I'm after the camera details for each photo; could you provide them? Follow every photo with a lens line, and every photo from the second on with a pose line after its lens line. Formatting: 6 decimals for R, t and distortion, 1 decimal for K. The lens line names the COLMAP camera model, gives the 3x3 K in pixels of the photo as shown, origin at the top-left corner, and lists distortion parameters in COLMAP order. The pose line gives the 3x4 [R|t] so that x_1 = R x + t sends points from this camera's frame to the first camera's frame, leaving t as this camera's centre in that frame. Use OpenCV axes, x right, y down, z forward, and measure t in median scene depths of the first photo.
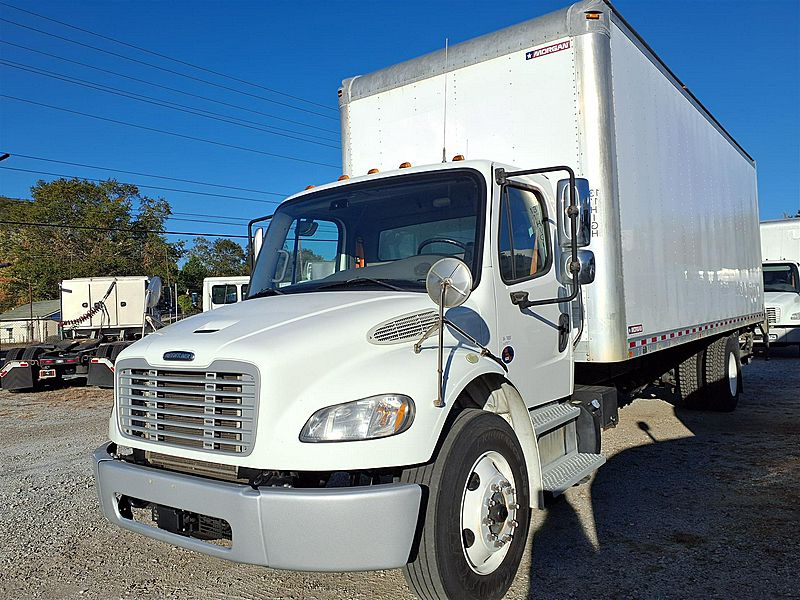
lens RADIAL K [[651.2, 0, 383.6], [0, 651.2, 286.6], [0, 0, 1]] dist [0.077666, -0.058432]
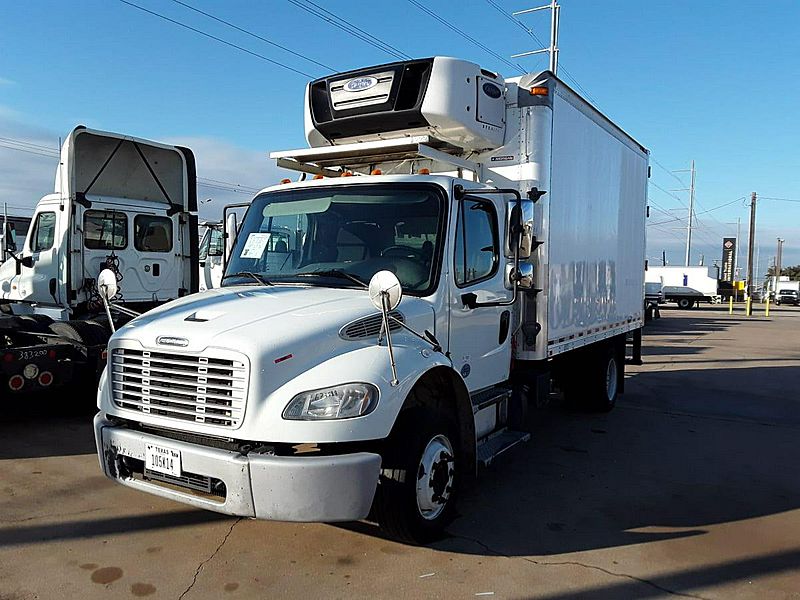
lens RADIAL K [[651.2, 0, 413.9], [0, 651.2, 317.3], [0, 0, 1]] dist [0.077666, -0.058432]
pose [[0.991520, 0.044291, 0.122172, -0.037297], [-0.056204, 0.993807, 0.095854, -0.069096], [-0.117169, -0.101908, 0.987869, -0.175356]]
